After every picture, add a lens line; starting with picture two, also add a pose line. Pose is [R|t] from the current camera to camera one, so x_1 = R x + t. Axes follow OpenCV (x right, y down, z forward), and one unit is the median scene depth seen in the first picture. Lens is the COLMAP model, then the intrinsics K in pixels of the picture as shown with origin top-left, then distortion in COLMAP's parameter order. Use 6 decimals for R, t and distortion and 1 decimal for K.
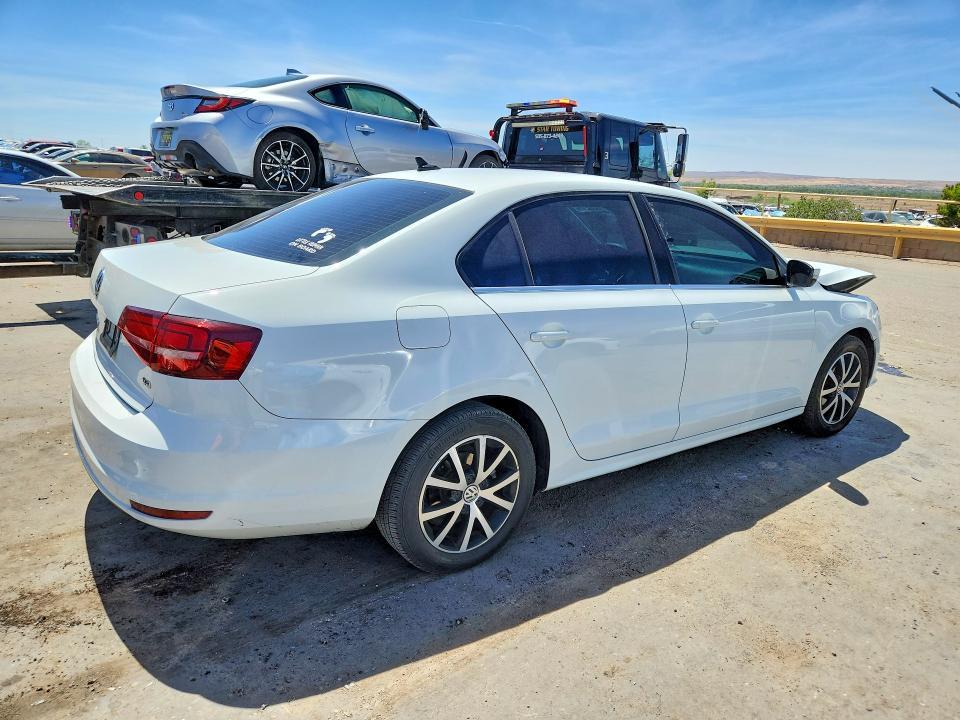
lens RADIAL K [[784.0, 0, 476.1], [0, 784.0, 342.2], [0, 0, 1]] dist [0.084894, 0.003603]
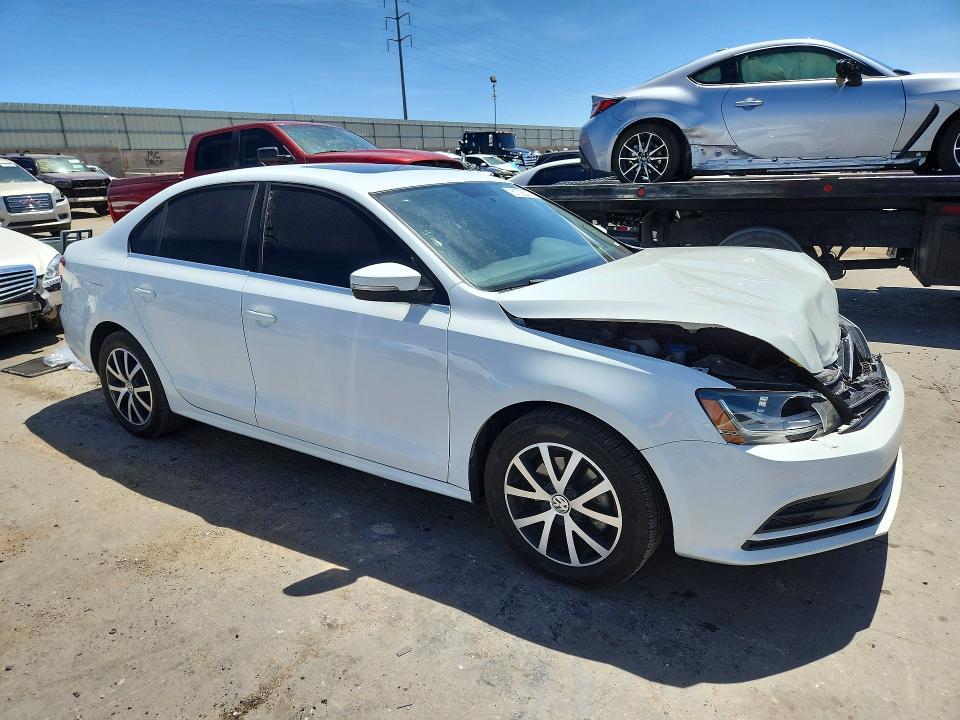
lens RADIAL K [[744.0, 0, 472.1], [0, 744.0, 358.4], [0, 0, 1]] dist [0.032619, 0.002295]
pose [[0.177930, 0.180392, -0.967367, 0.724362], [-0.144099, 0.977233, 0.155727, -0.090055], [0.973435, 0.111689, 0.199873, 0.636312]]
